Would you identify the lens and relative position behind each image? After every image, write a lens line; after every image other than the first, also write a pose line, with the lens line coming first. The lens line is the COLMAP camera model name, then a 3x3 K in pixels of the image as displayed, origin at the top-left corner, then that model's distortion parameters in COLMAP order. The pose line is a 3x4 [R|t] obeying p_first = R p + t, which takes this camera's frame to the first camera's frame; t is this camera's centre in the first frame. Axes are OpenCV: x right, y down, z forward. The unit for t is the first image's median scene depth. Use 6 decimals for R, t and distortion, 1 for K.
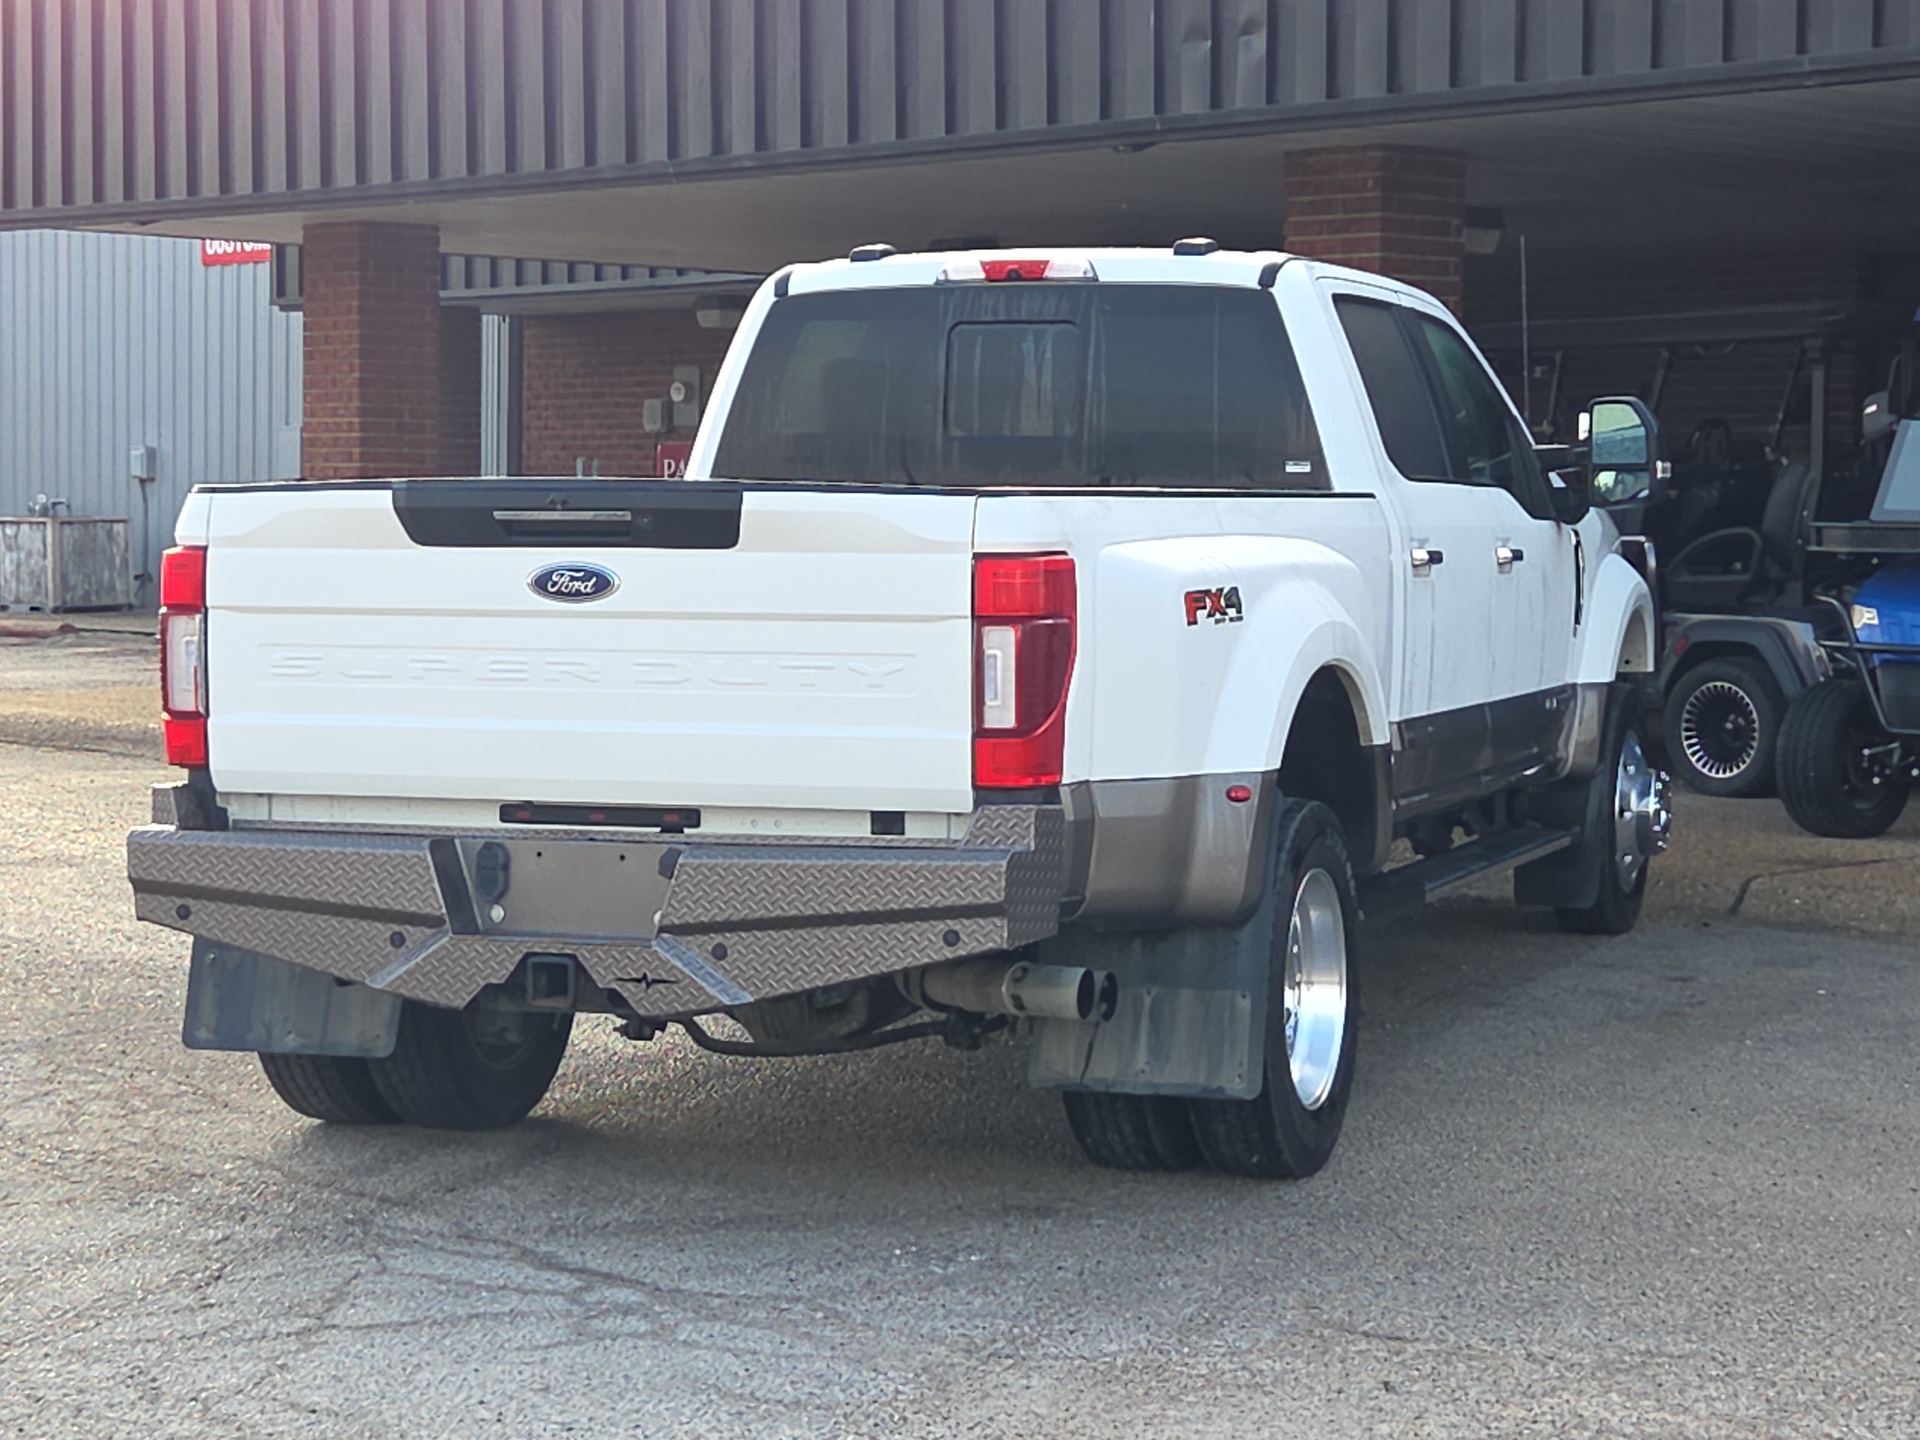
lens RADIAL K [[4105.4, 0, 965.9], [0, 4105.4, 701.9], [0, 0, 1]] dist [0.133295, 0.000000]
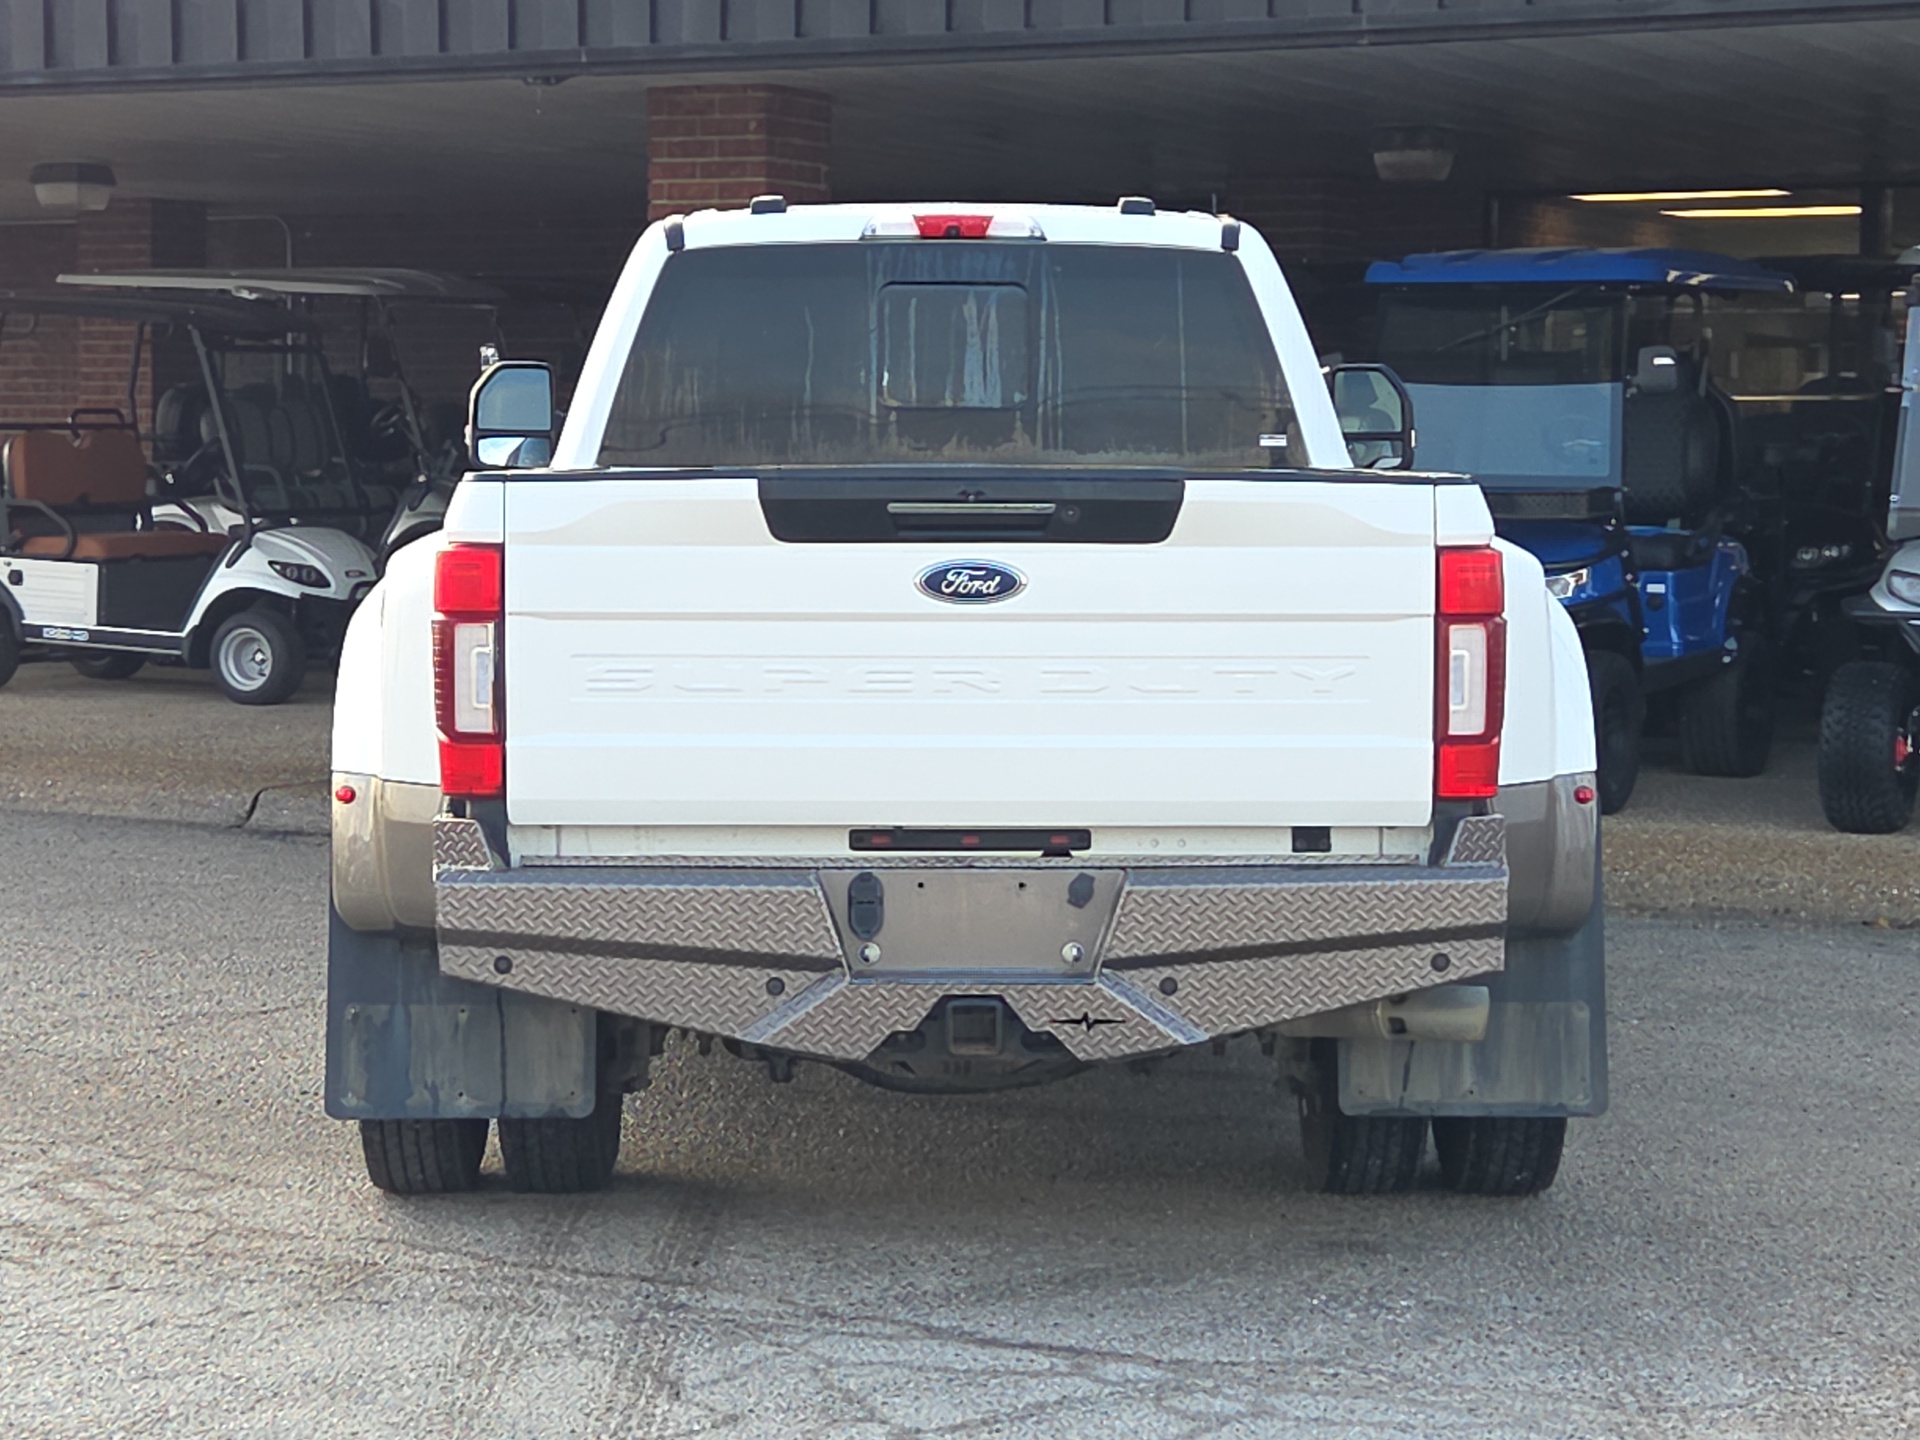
lens RADIAL K [[4280.1, 0, 931.7], [0, 4280.1, 687.8], [0, 0, 1]] dist [0.128606, 0.000000]
pose [[0.940654, -0.019783, 0.338790, -0.414306], [0.016422, 0.999783, 0.012785, -0.017723], [-0.338970, -0.006463, 0.940775, 0.119953]]
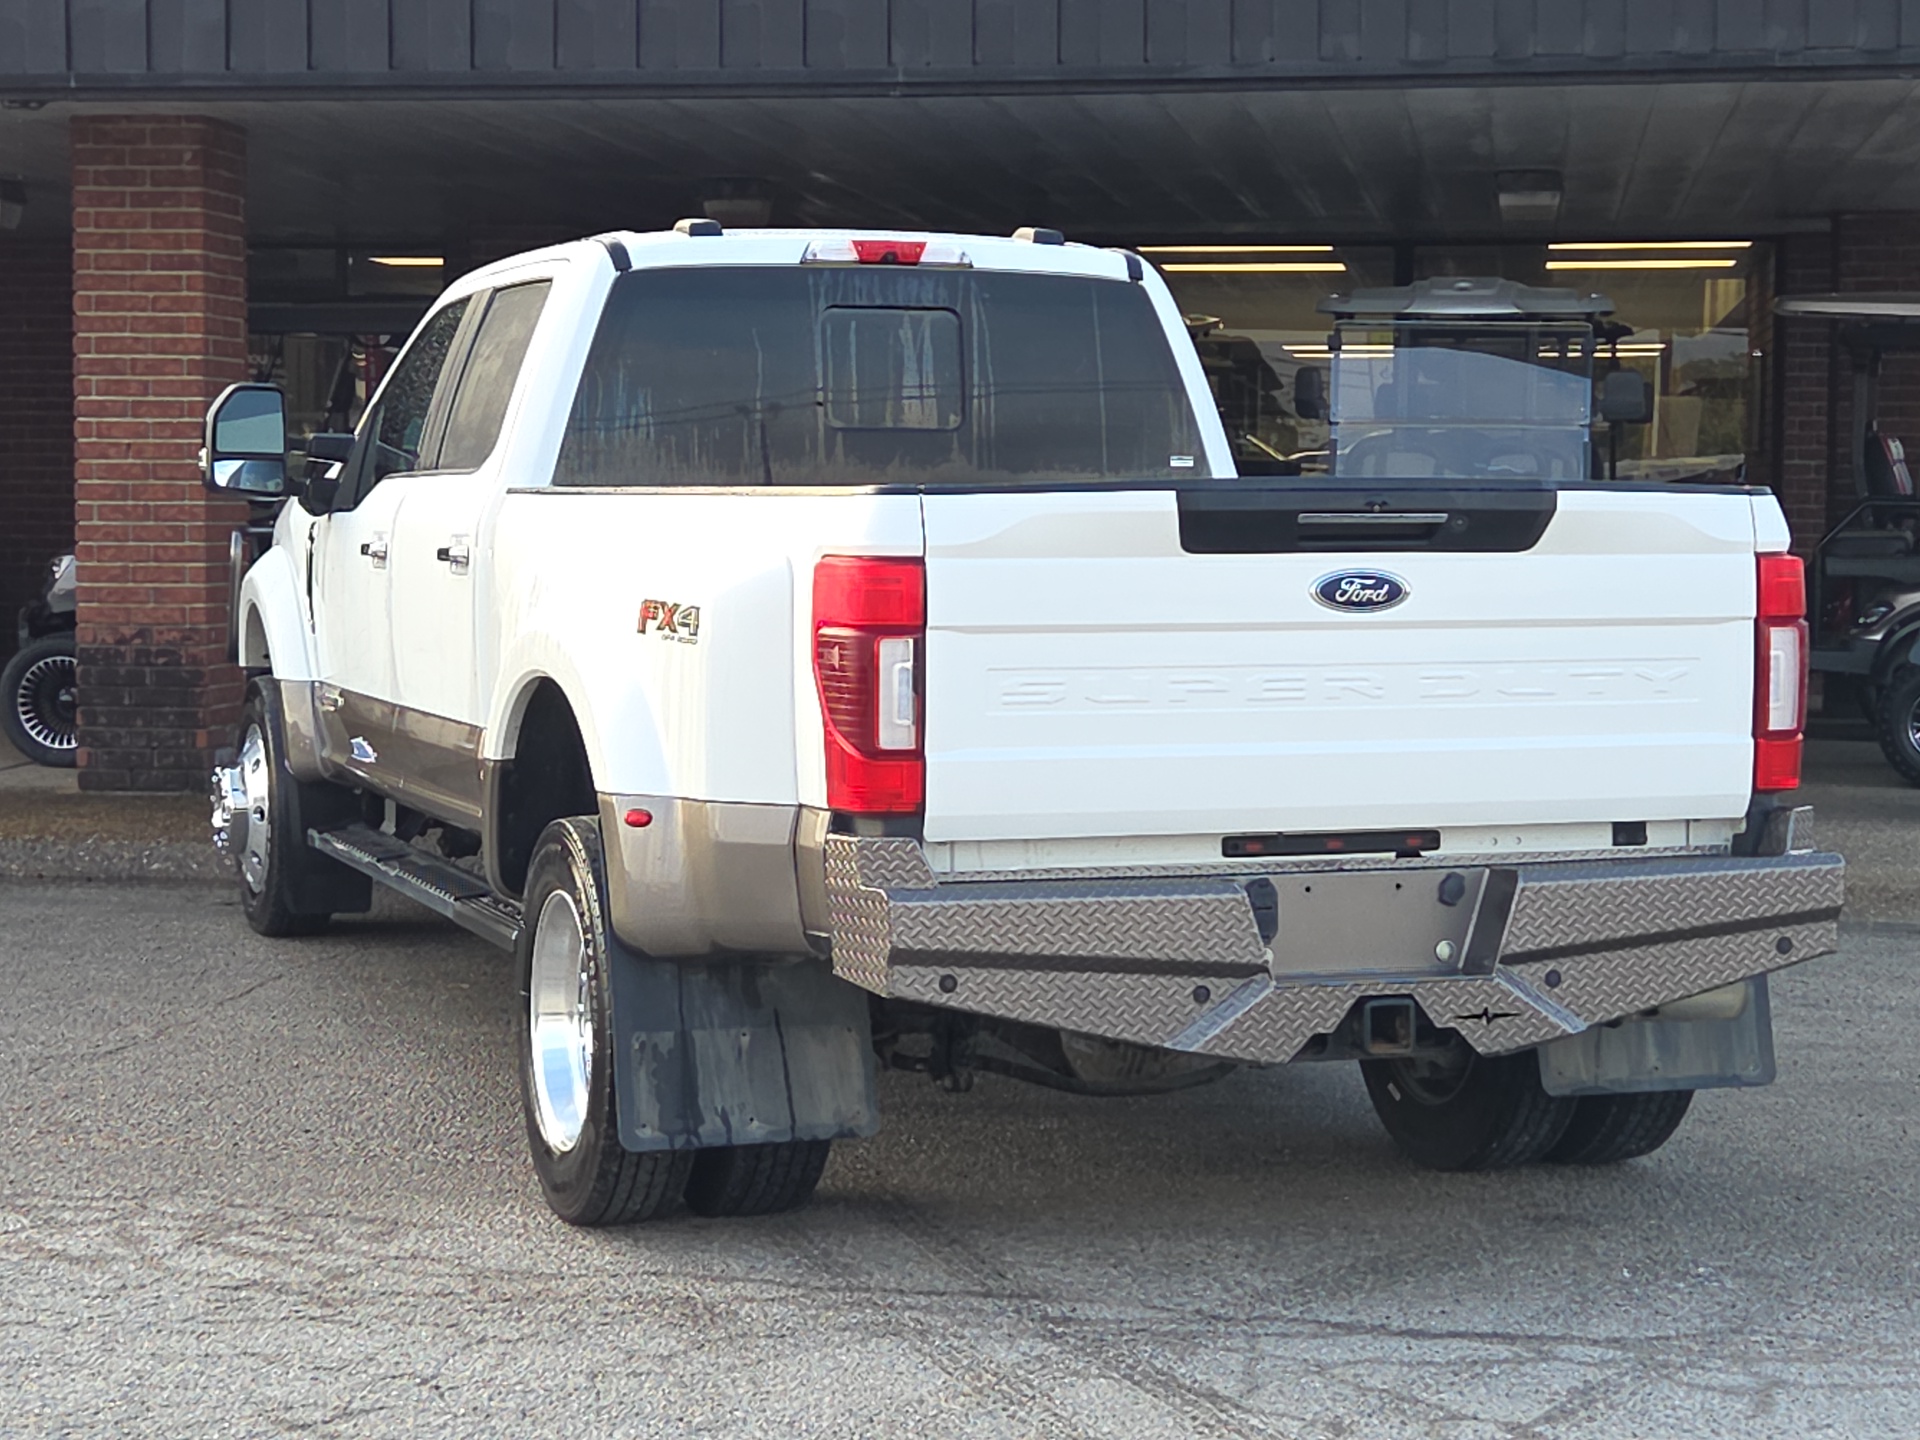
lens RADIAL K [[3917.7, 0, 945.3], [0, 3917.7, 683.4], [0, 0, 1]] dist [0.114726, 0.000000]
pose [[0.780733, -0.032536, 0.624017, -0.703903], [0.030423, 0.999438, 0.014048, -0.023093], [-0.624123, 0.008017, 0.781285, 0.367023]]
